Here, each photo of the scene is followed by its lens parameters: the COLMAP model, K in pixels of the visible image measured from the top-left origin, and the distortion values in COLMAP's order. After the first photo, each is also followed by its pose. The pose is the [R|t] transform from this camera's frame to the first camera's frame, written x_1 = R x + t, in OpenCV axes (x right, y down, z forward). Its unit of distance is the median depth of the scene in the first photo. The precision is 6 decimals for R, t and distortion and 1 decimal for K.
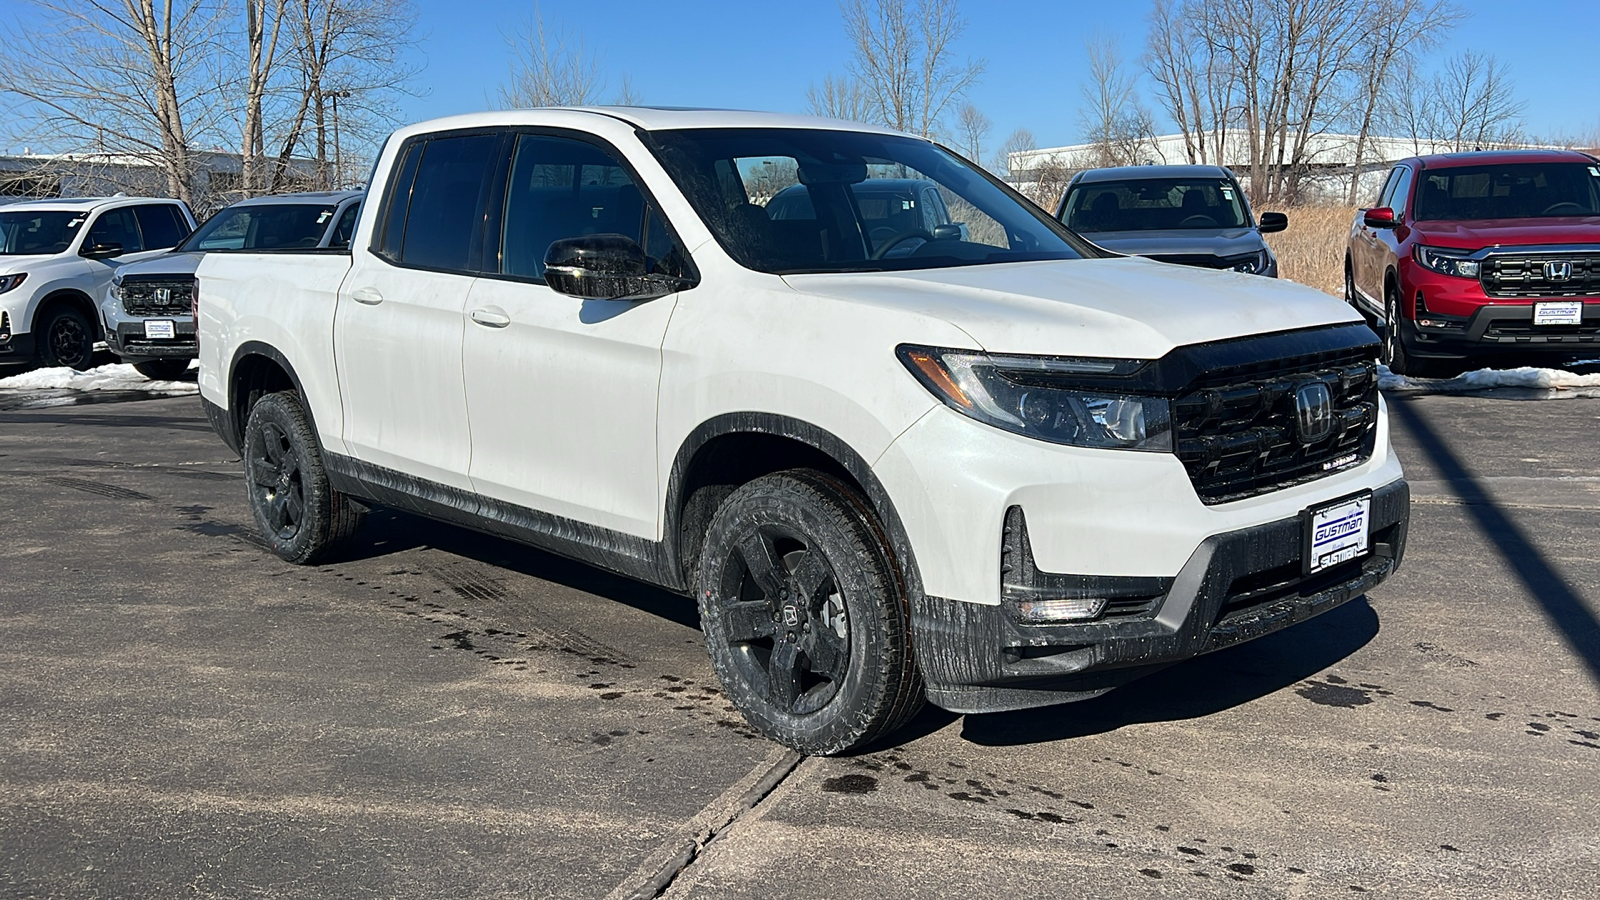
lens RADIAL K [[1375.5, 0, 734.7], [0, 1375.5, 451.7], [0, 0, 1]] dist [0.132598, -0.223977]
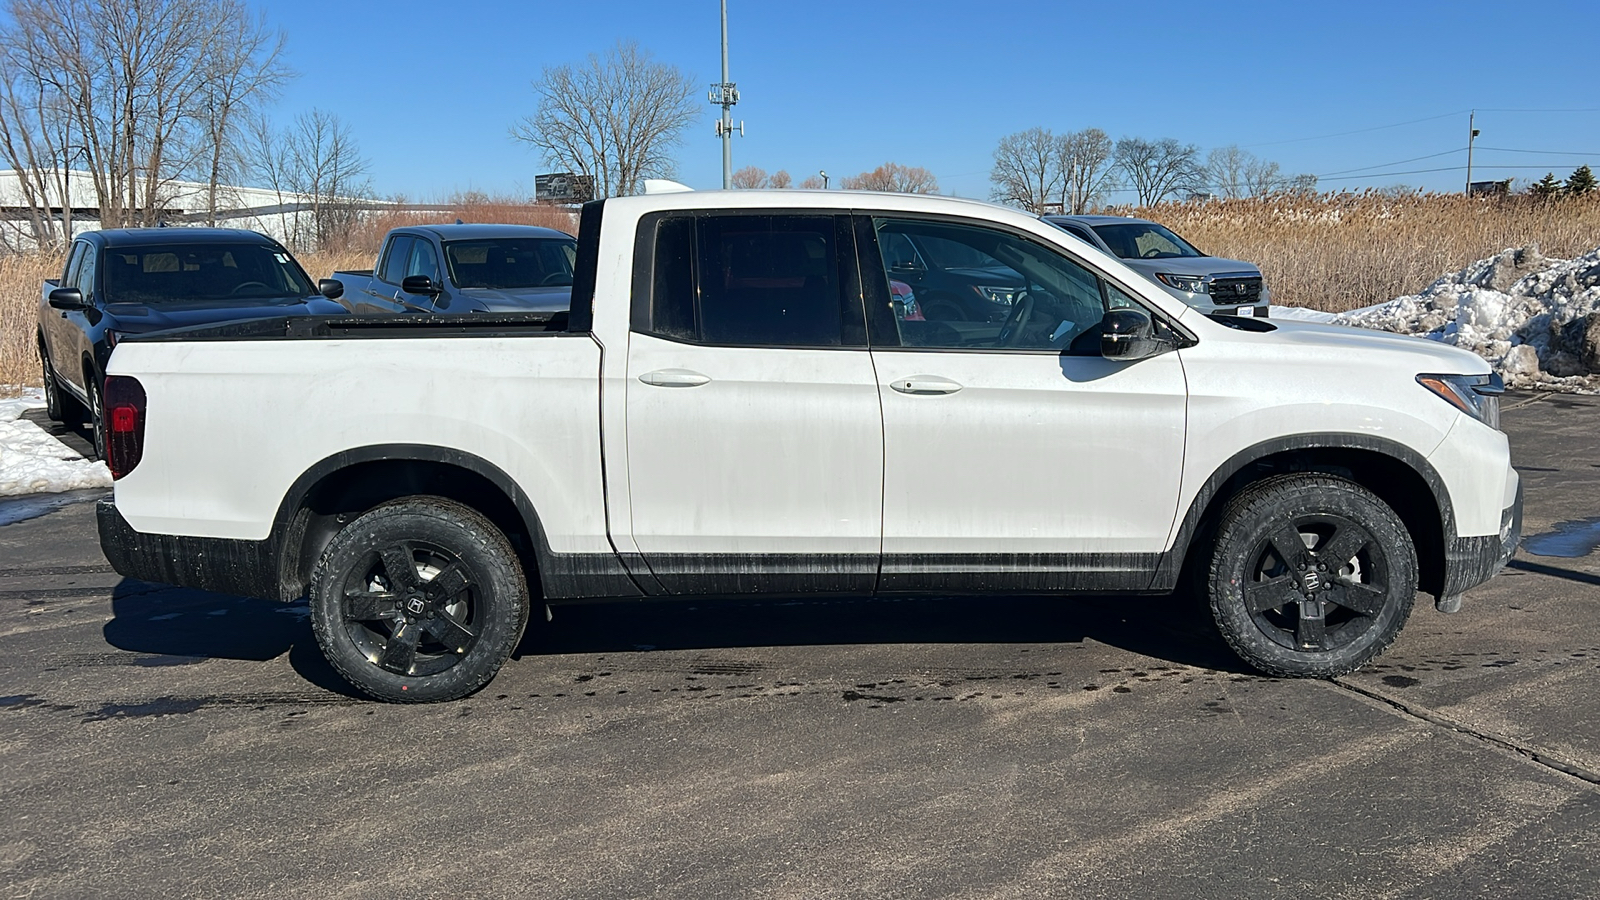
lens RADIAL K [[1394.9, 0, 821.9], [0, 1394.9, 449.0], [0, 0, 1]] dist [0.082749, -0.062672]
pose [[0.662570, -0.100715, 0.742198, -1.036439], [0.126886, 0.991689, 0.021297, -0.080490], [-0.738174, 0.080064, 0.669843, 0.330294]]
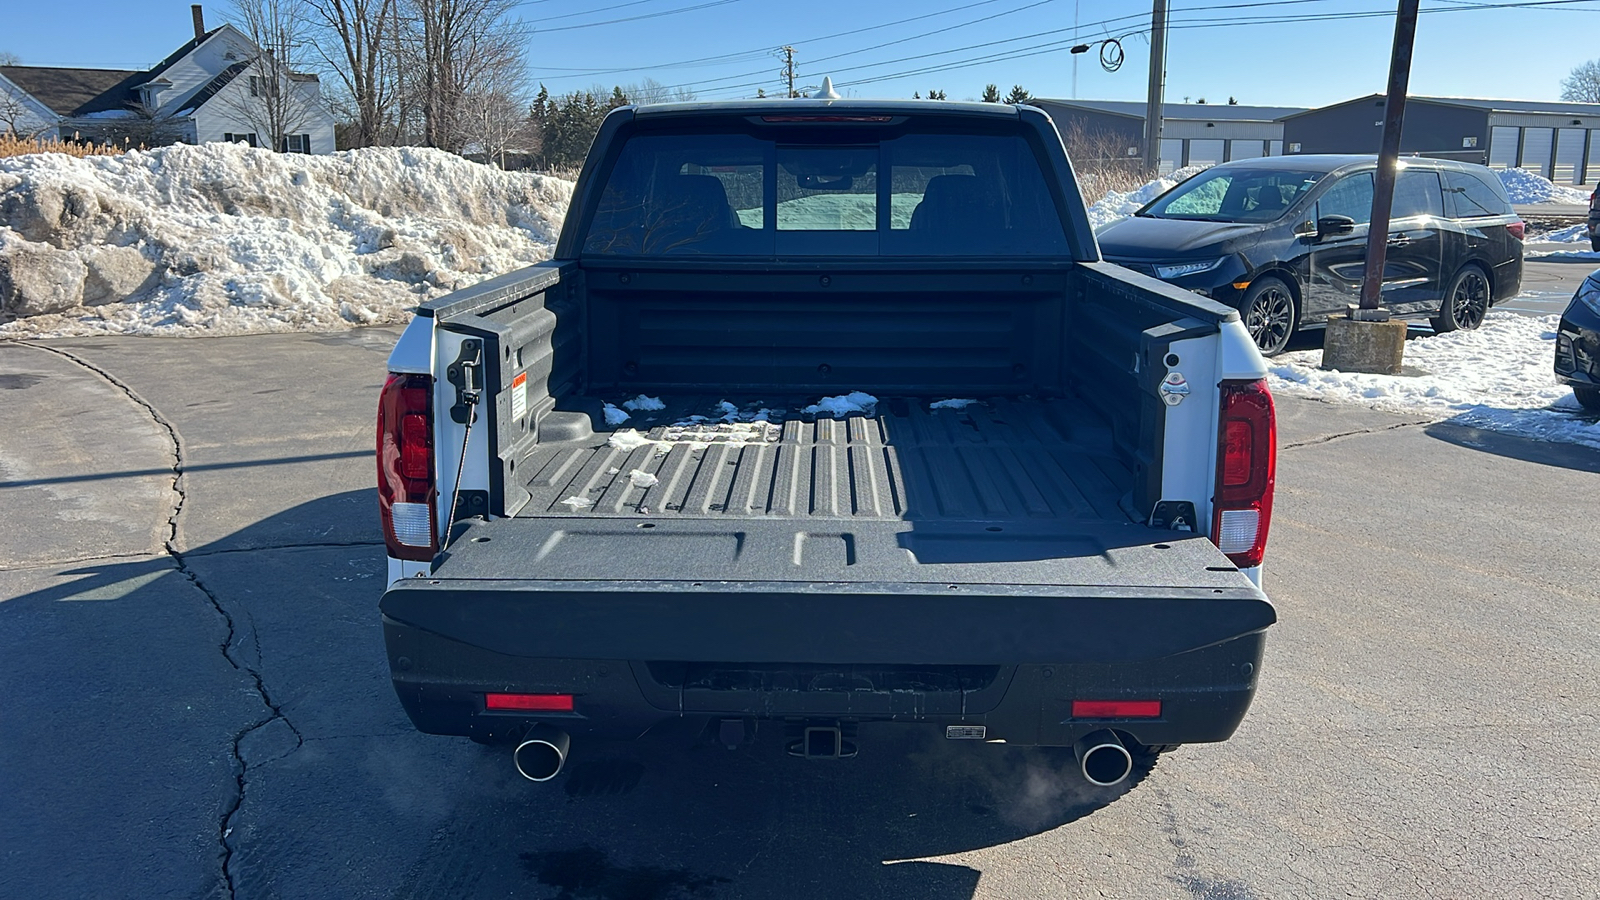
lens RADIAL K [[1402.9, 0, 808.5], [0, 1402.9, 443.8], [0, 0, 1]] dist [0.071584, -0.100831]
pose [[-0.746306, -0.109217, 0.656582, -0.840509], [0.117759, 0.949220, 0.291745, -0.361769], [-0.655104, 0.295049, -0.695547, 2.055093]]
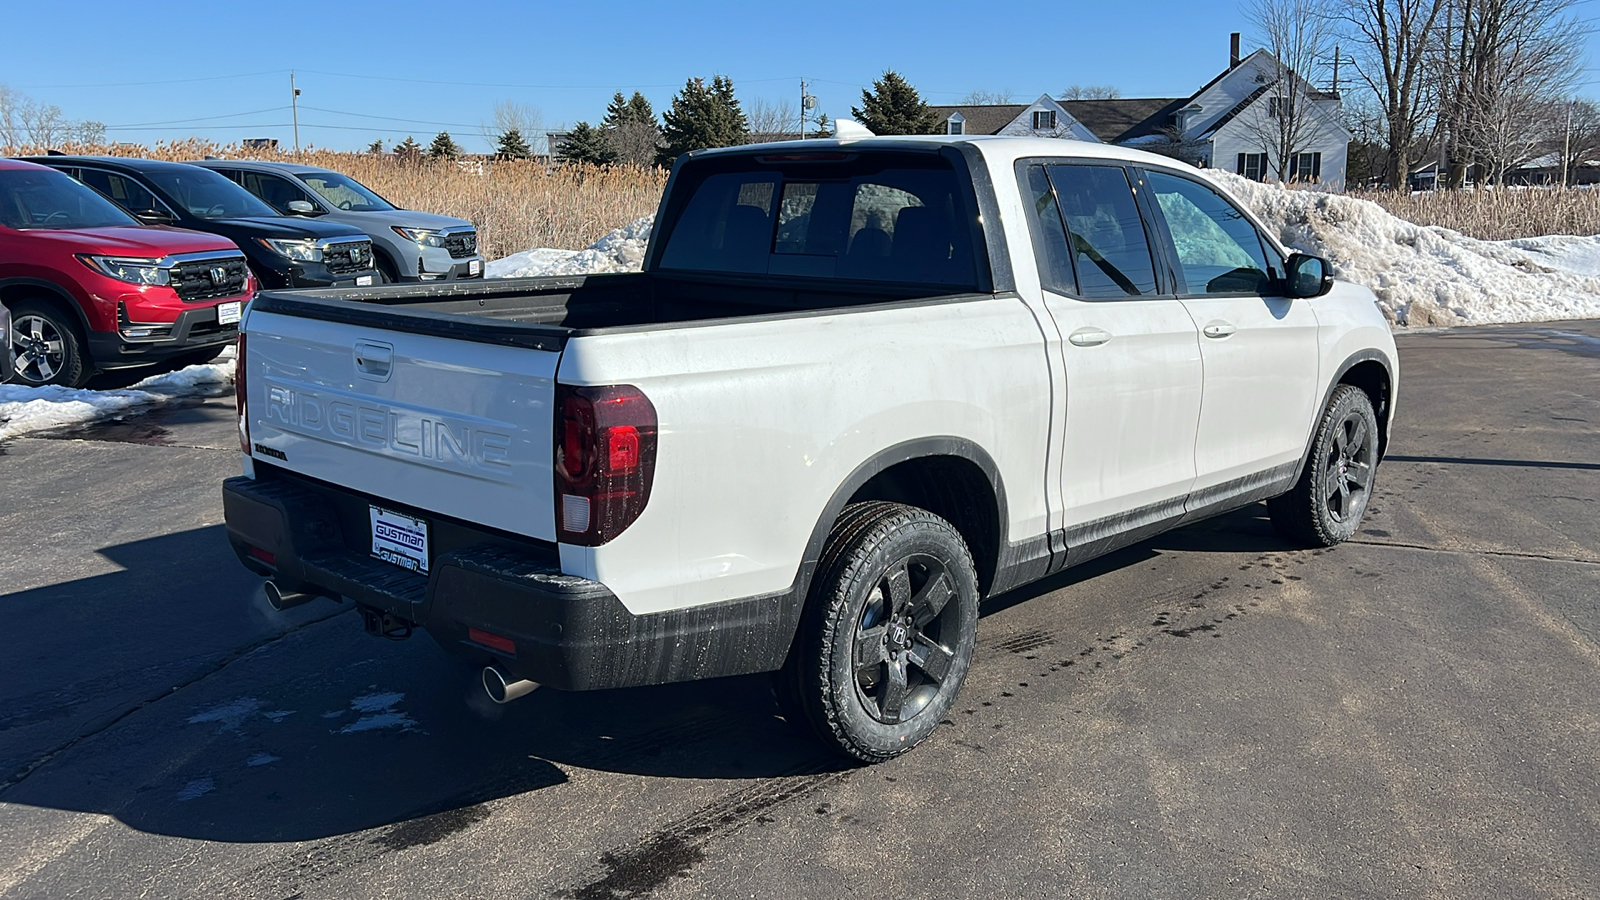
lens RADIAL K [[1396.2, 0, 792.5], [0, 1396.2, 443.0], [0, 0, 1]] dist [0.069930, -0.109745]
pose [[-0.106064, -0.159161, 0.981539, -1.297575], [0.162543, 0.971054, 0.175026, -0.266631], [-0.980984, 0.178106, -0.077124, 1.446117]]
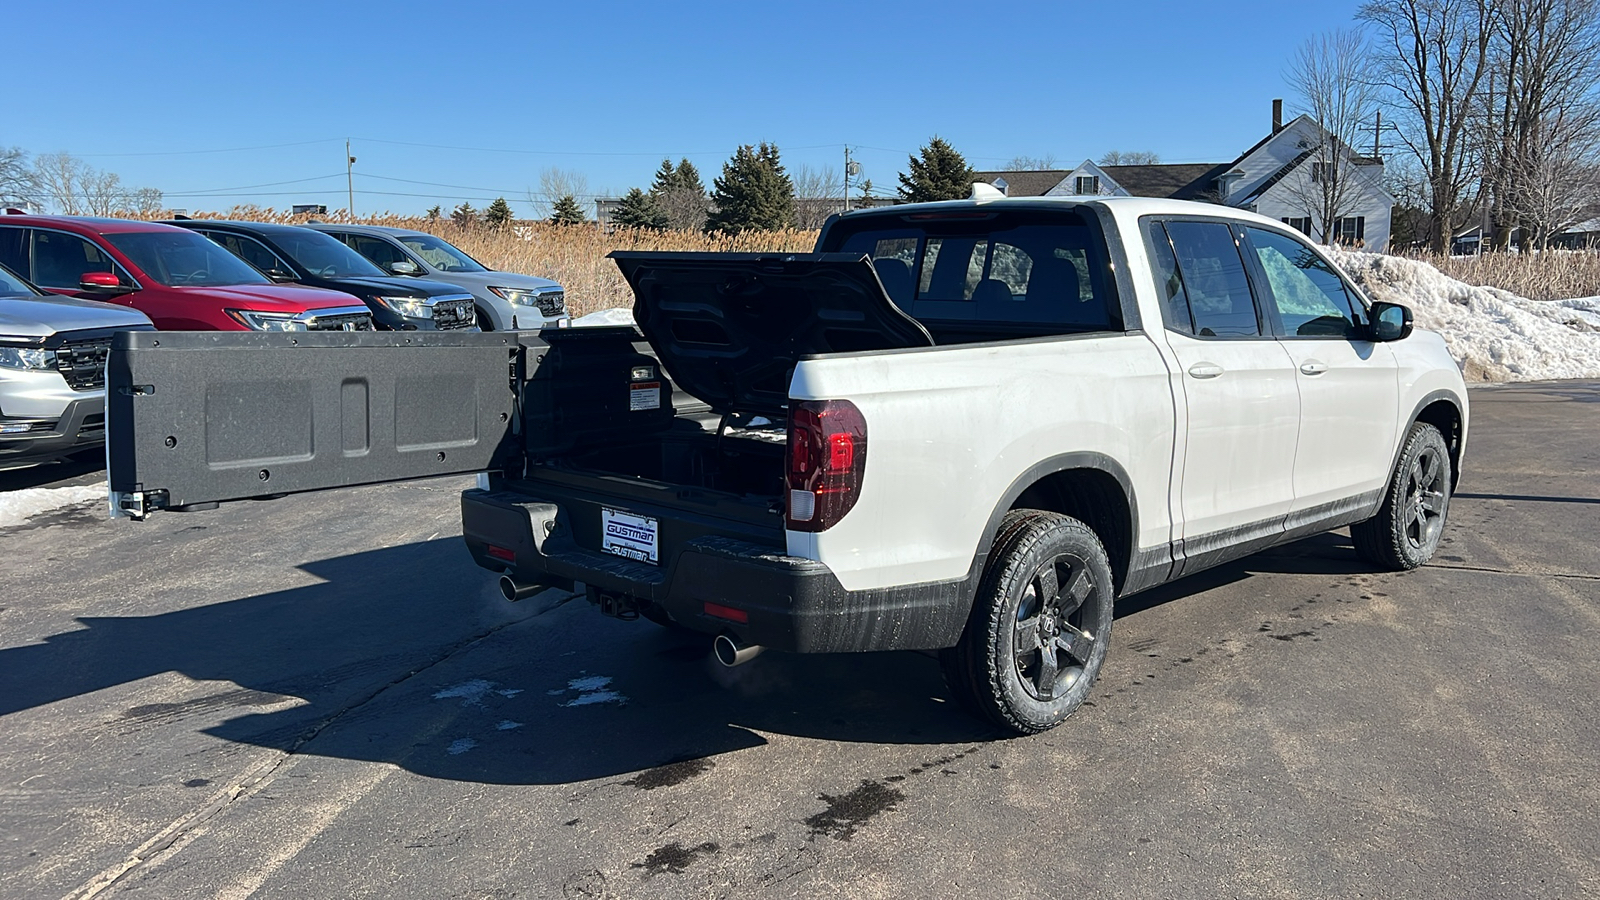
lens RADIAL K [[1404.2, 0, 800.0], [0, 1404.2, 450.0], [0, 0, 1]] dist [0.072980, -0.106357]
pose [[-0.086118, -0.118680, 0.989191, -1.448453], [0.163307, 0.977769, 0.131527, -0.272536], [-0.982809, 0.172869, -0.064822, 1.561718]]
